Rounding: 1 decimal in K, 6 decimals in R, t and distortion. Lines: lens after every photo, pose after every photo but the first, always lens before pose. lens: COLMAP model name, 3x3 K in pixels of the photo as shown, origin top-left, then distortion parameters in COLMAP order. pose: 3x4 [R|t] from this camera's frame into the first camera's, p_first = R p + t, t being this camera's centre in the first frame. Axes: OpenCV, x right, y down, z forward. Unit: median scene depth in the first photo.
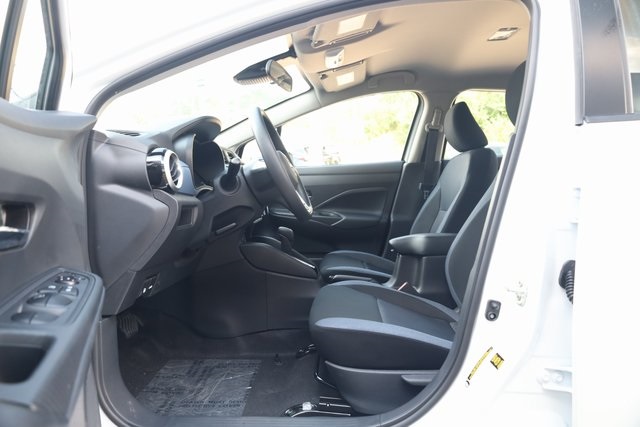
lens RADIAL K [[441.9, 0, 320.3], [0, 441.9, 213.4], [0, 0, 1]] dist [-0.004969, -0.000071]
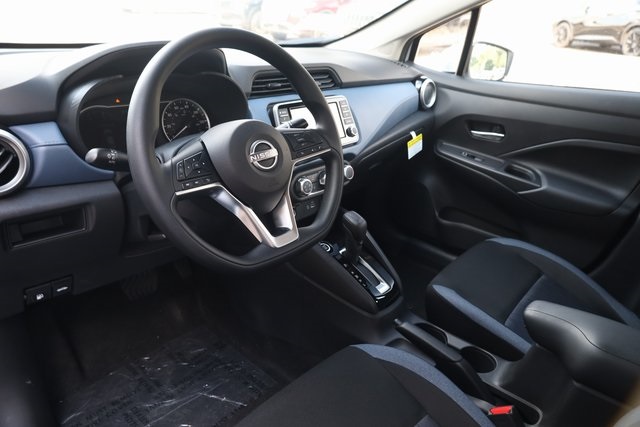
lens RADIAL K [[441.9, 0, 322.4], [0, 441.9, 214.0], [0, 0, 1]] dist [-0.004969, -0.000071]
pose [[0.774813, 0.311251, -0.550260, 0.174424], [-0.120519, 0.927164, 0.354743, -0.141060], [0.620596, -0.208543, 0.755891, 0.405547]]
